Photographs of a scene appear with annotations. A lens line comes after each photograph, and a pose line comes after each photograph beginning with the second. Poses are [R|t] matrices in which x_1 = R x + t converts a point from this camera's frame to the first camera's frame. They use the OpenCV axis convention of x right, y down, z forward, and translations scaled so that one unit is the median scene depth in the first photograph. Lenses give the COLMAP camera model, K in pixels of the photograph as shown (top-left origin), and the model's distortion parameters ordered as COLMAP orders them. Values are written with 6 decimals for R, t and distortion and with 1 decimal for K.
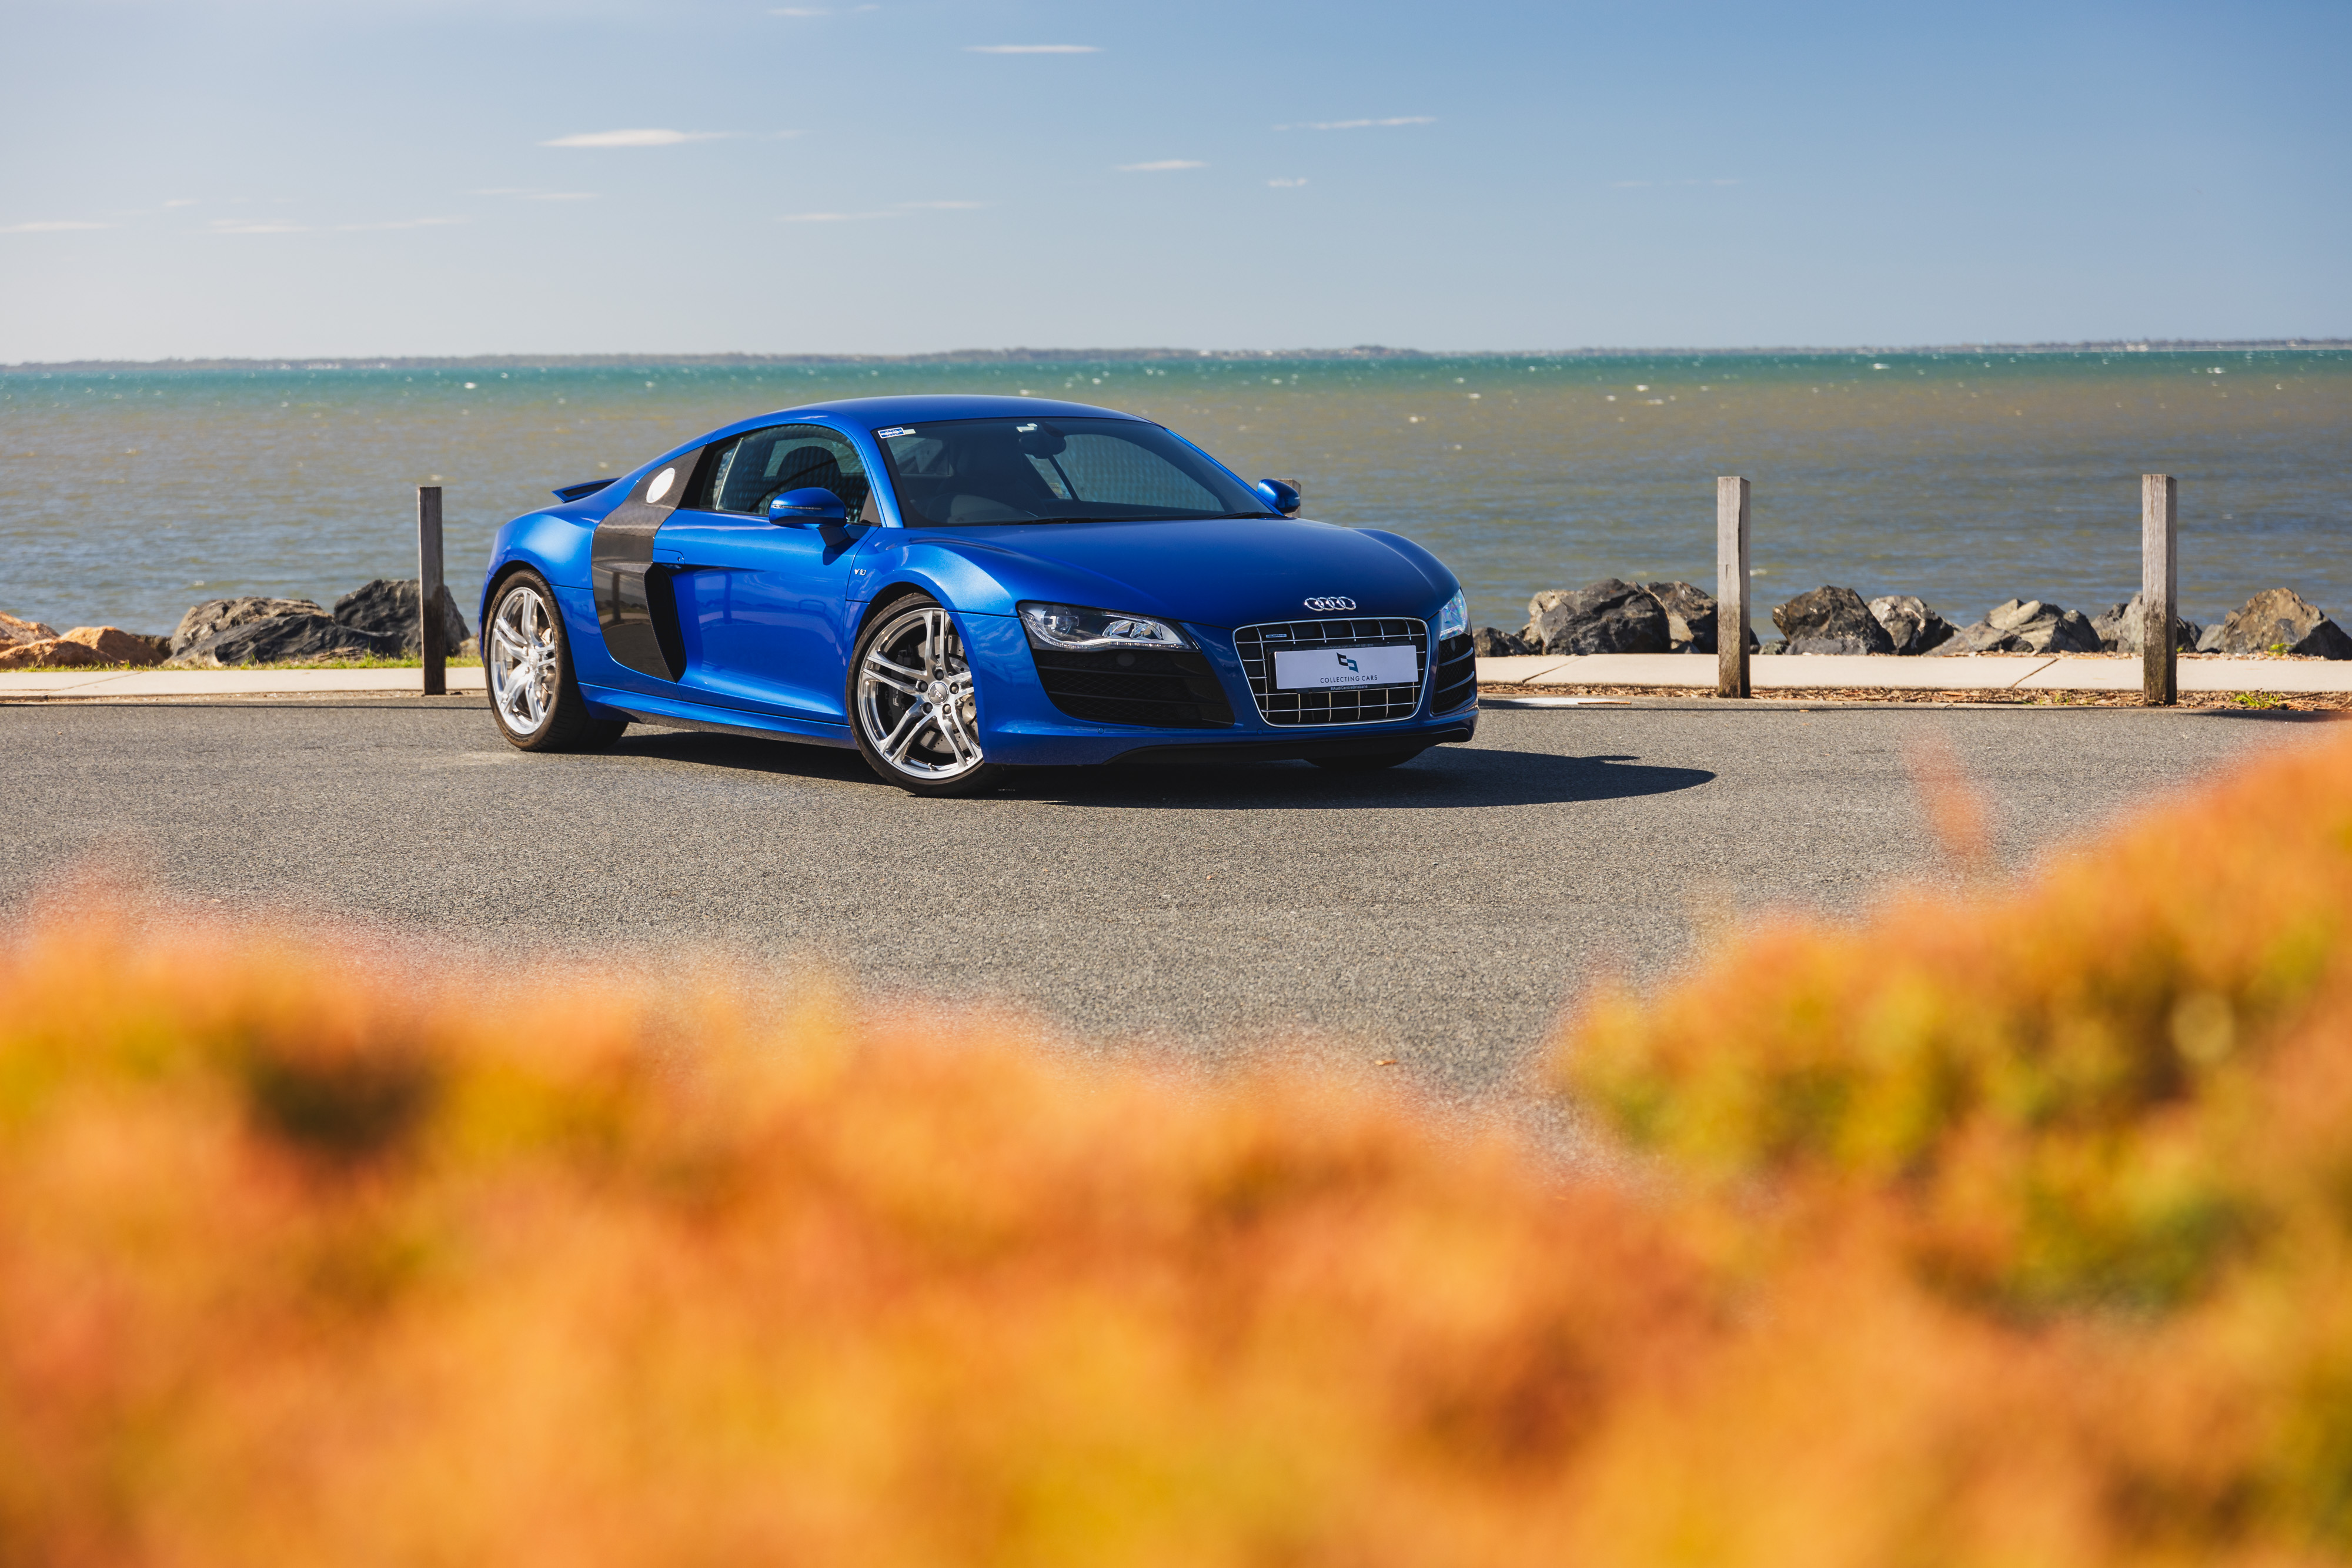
lens RADIAL K [[4415.2, 0, 1163.3], [0, 4415.2, 783.5], [0, 0, 1]] dist [-0.048958, 0.000000]
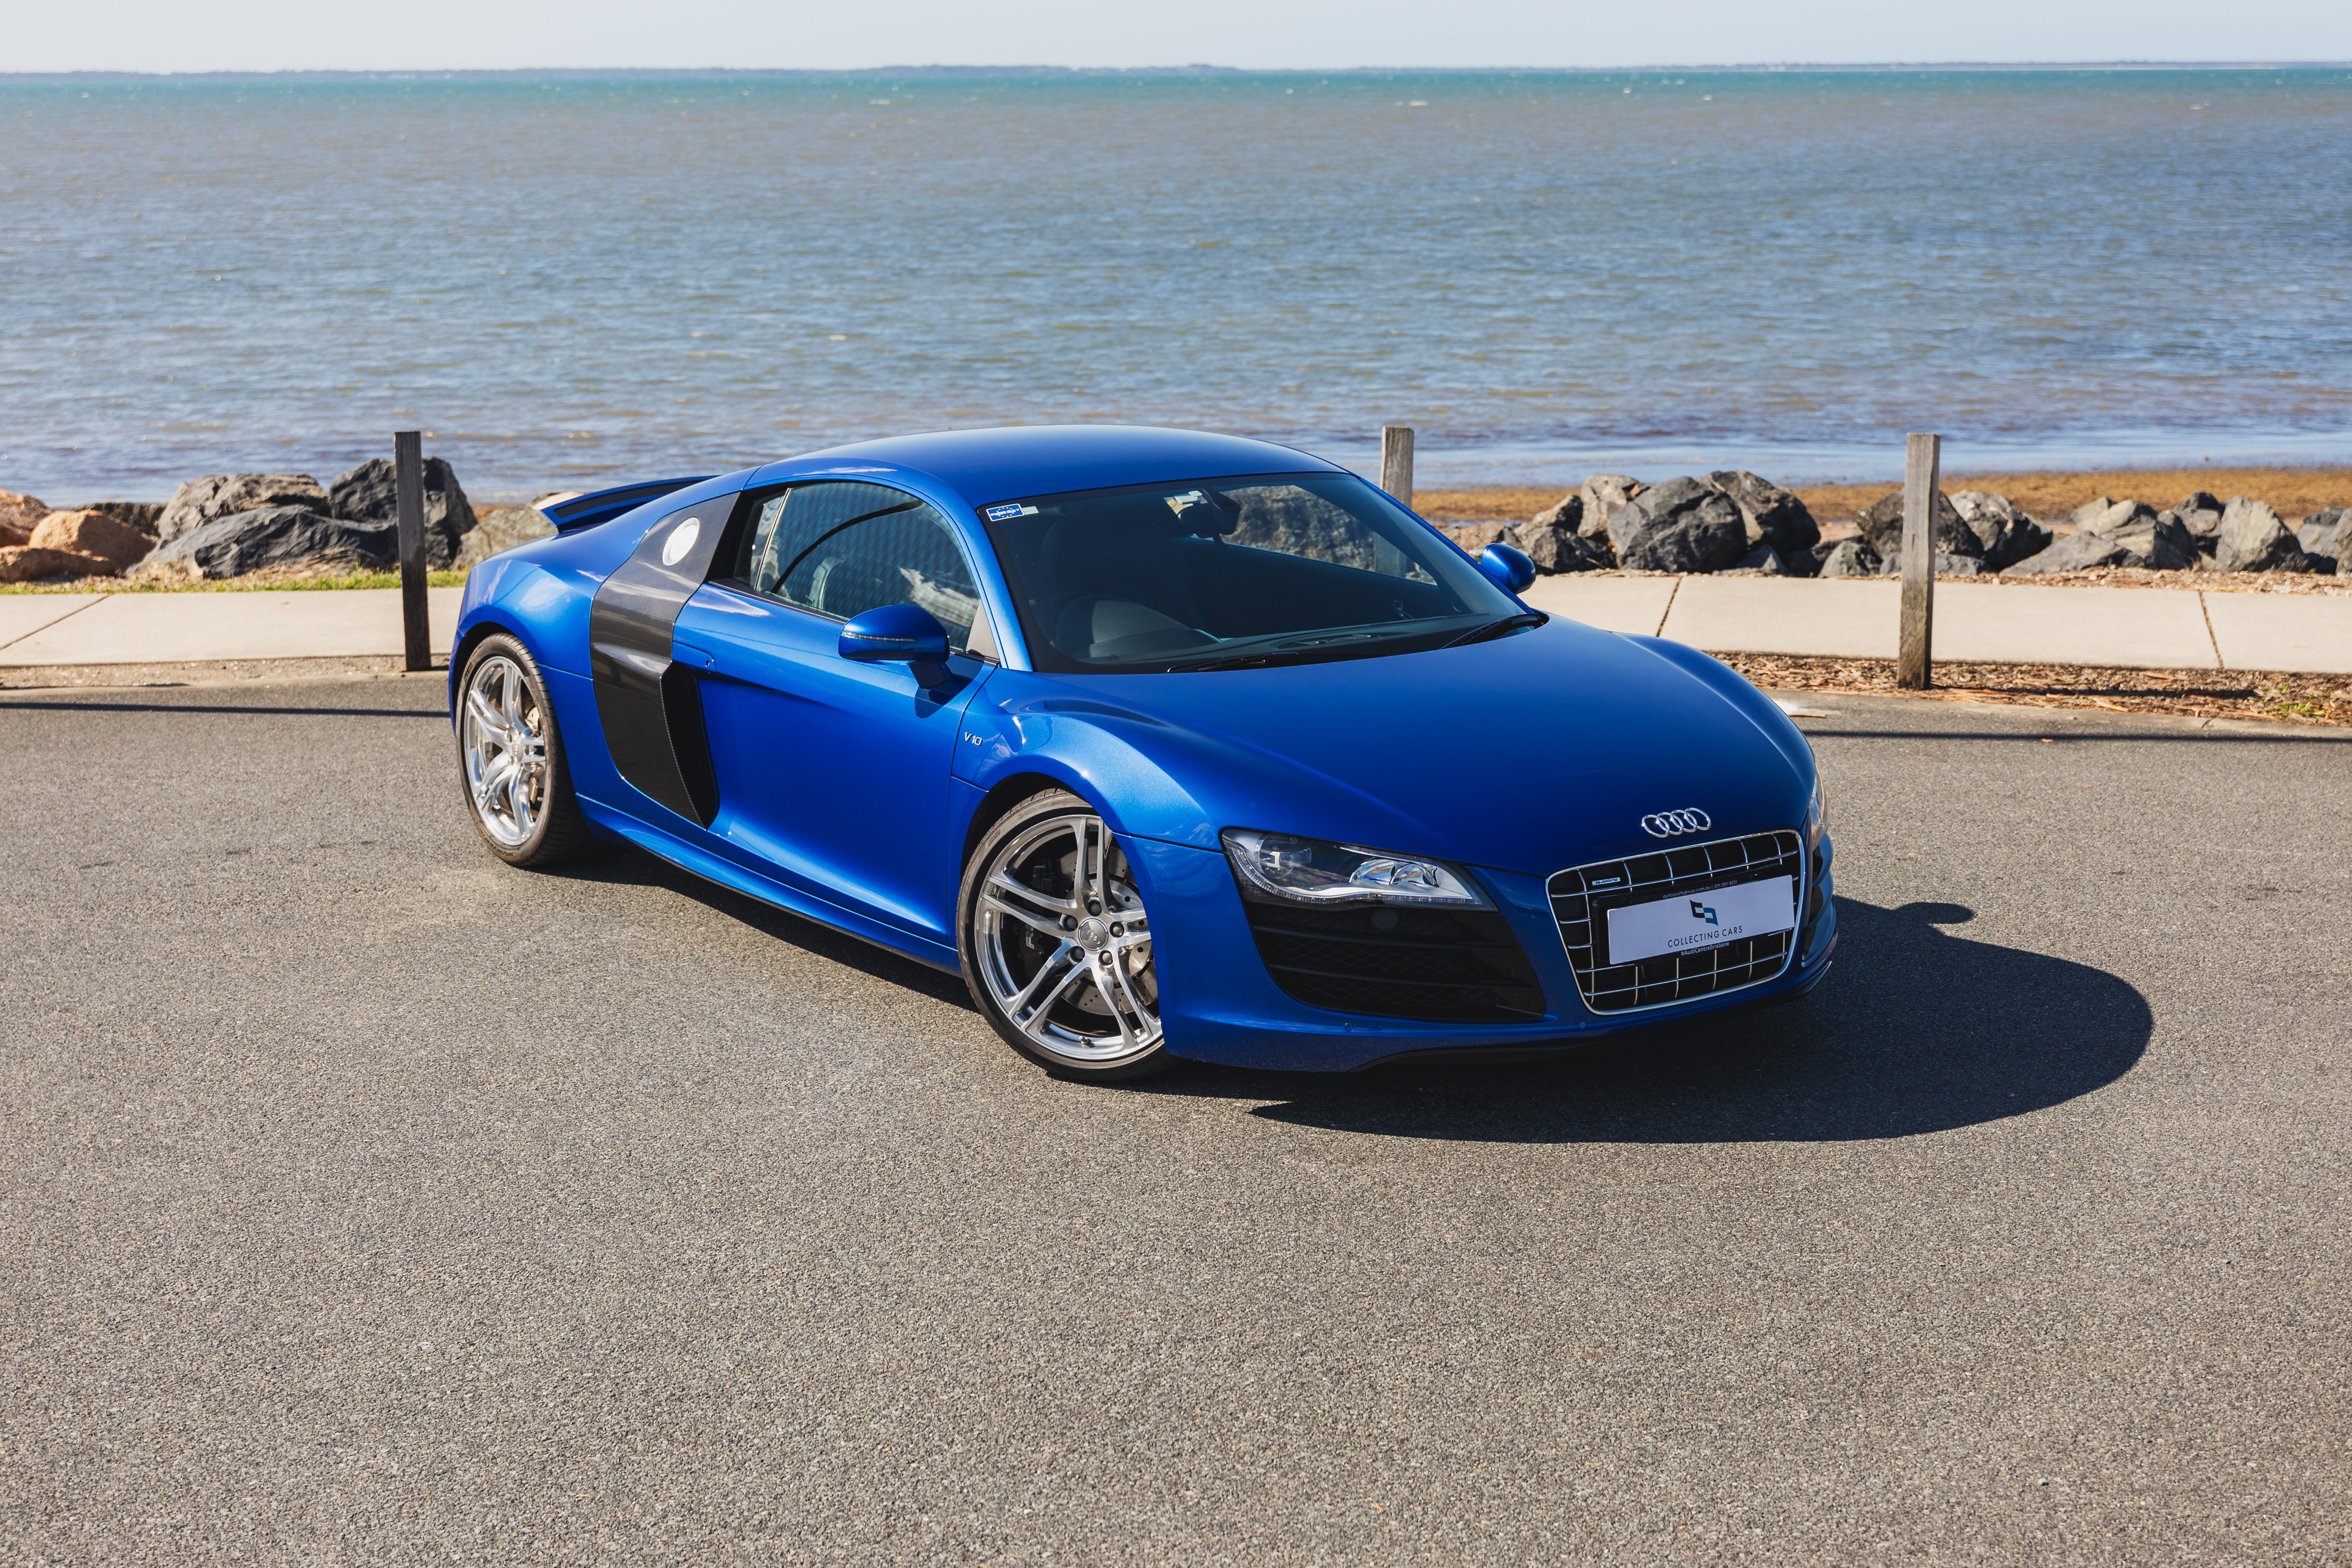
lens RADIAL K [[3341.7, 0, 1119.1], [0, 3341.7, 759.6], [0, 0, 1]] dist [-0.037090, 0.000000]
pose [[0.999771, -0.000238, 0.021407, -0.040972], [-0.002013, 0.994465, 0.105048, -0.072360], [-0.021313, -0.105067, 0.994237, 0.341293]]
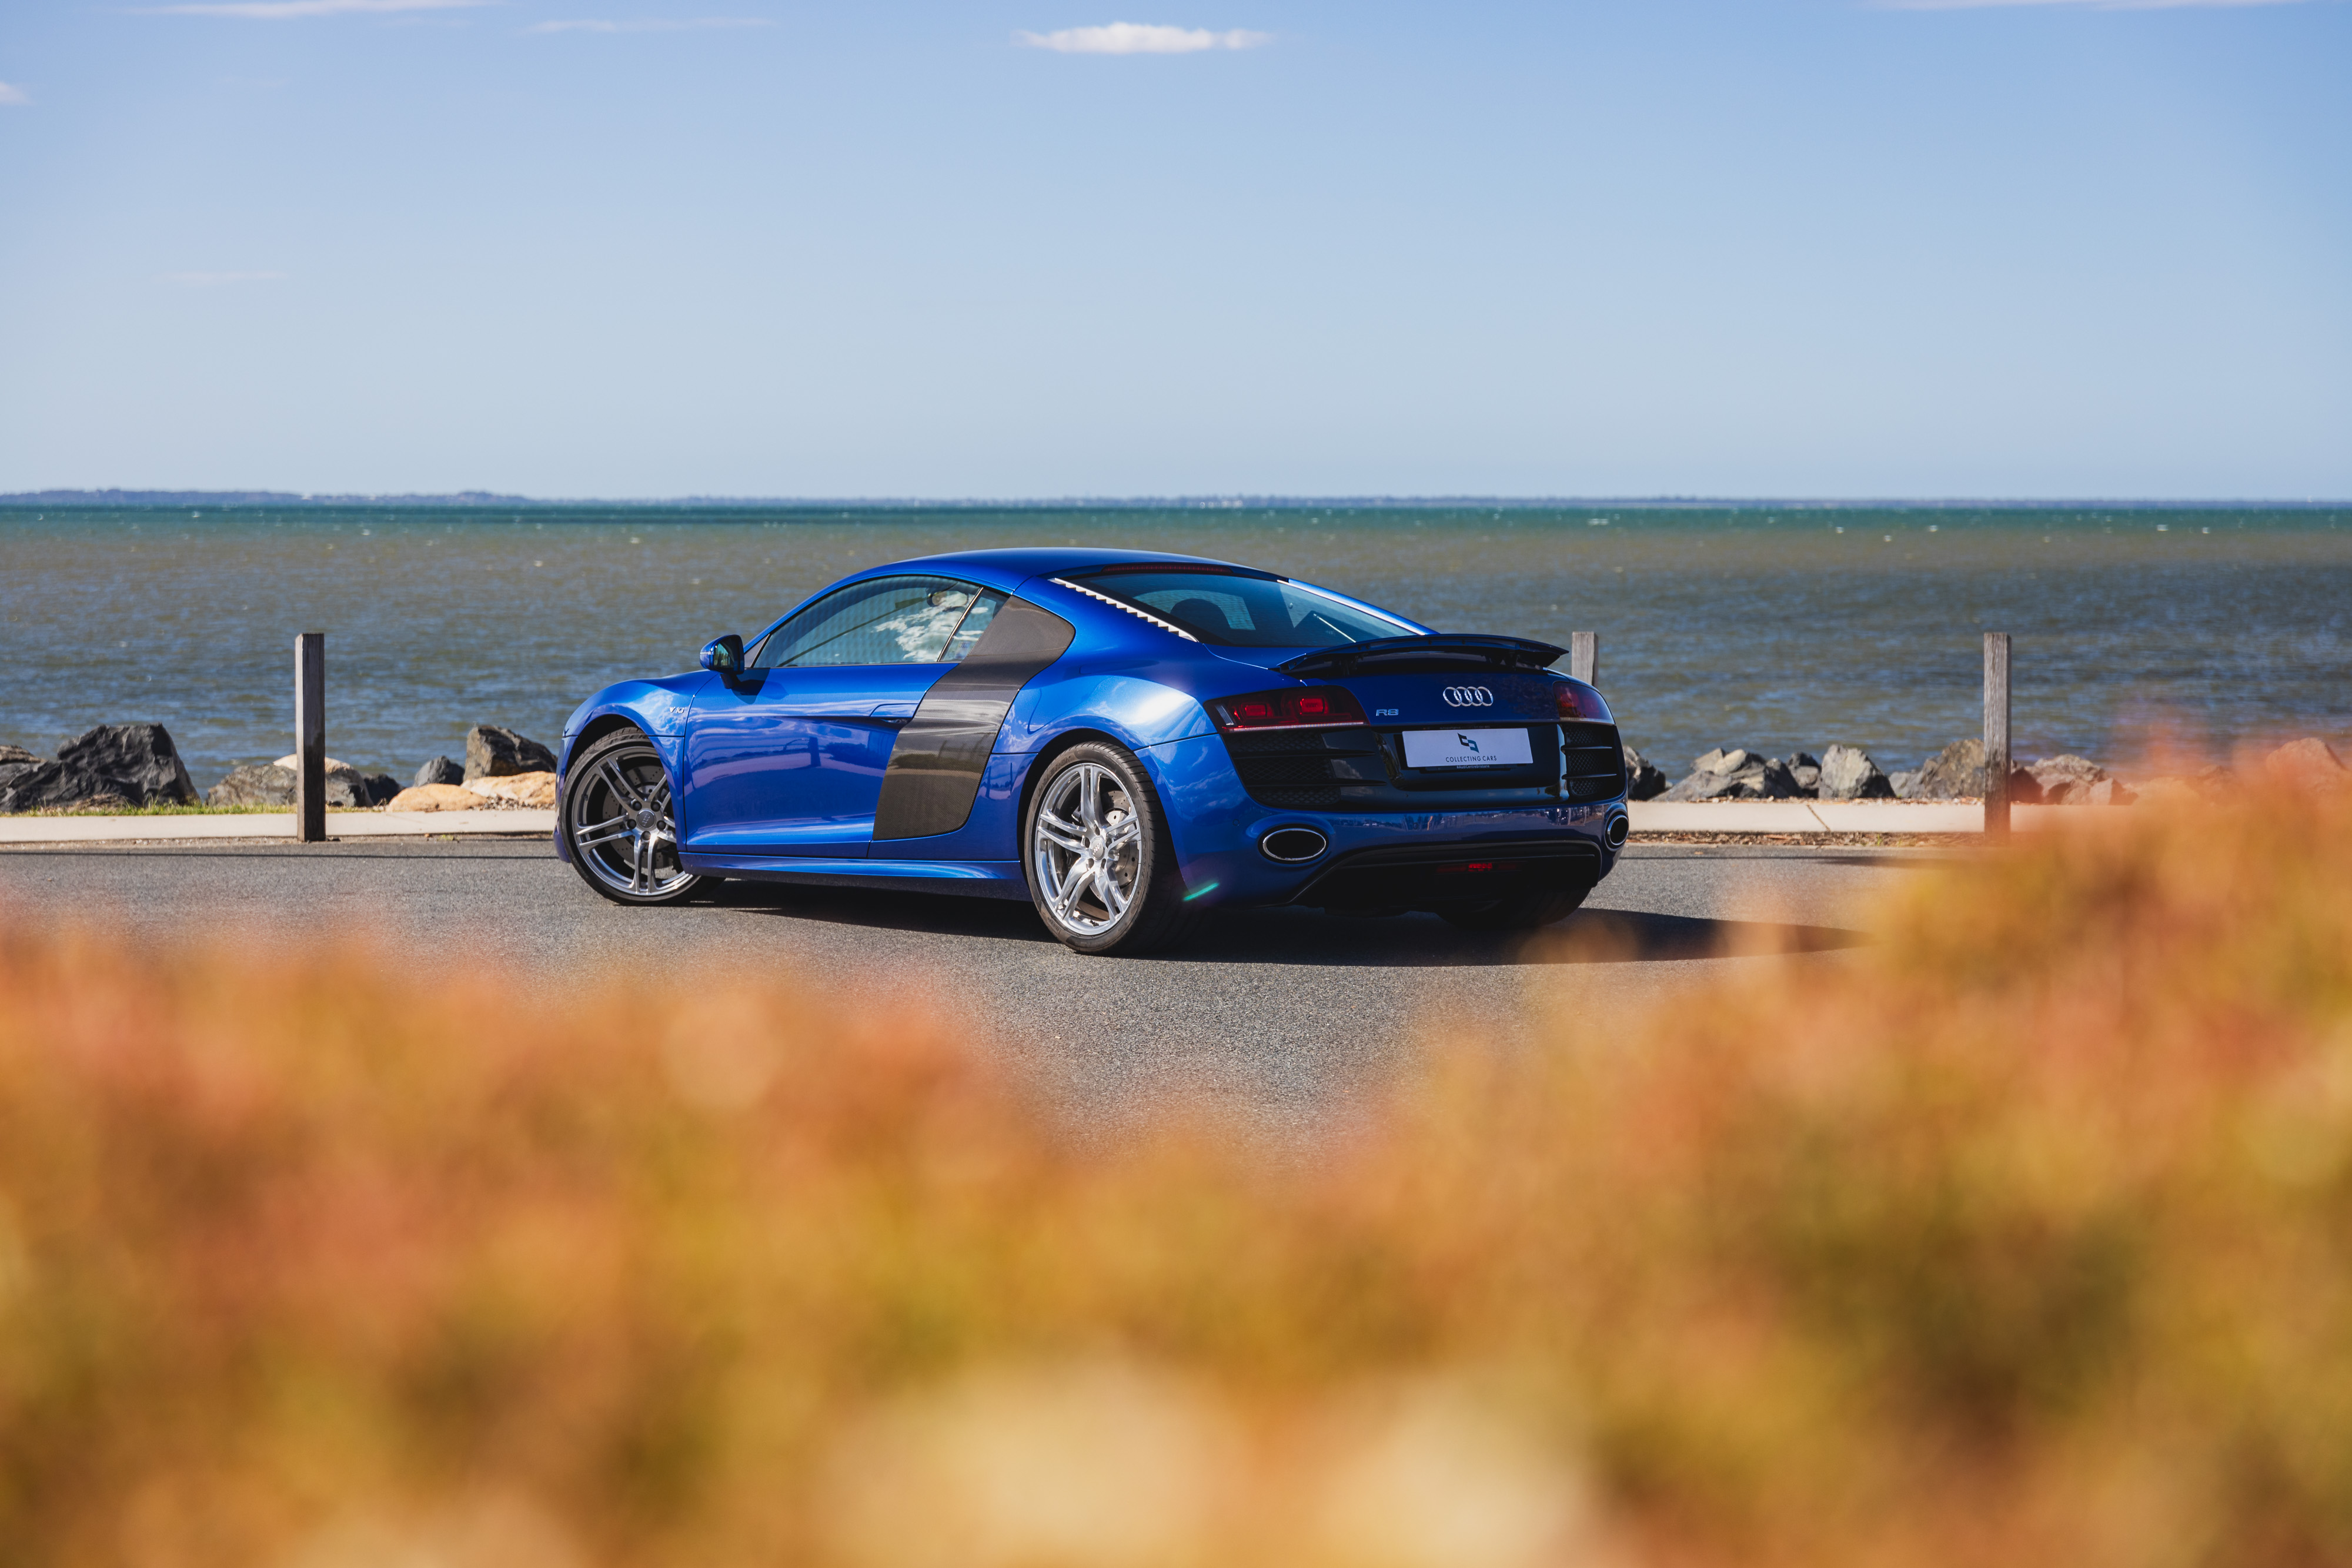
lens RADIAL K [[4415.2, 0, 1174.3], [0, 4415.2, 779.8], [0, 0, 1]] dist [-0.048958, 0.000000]
pose [[0.980638, 0.000380, 0.195828, -0.170413], [0.006333, 0.999413, -0.033656, 0.000702], [-0.195726, 0.034245, 0.980061, -0.015015]]
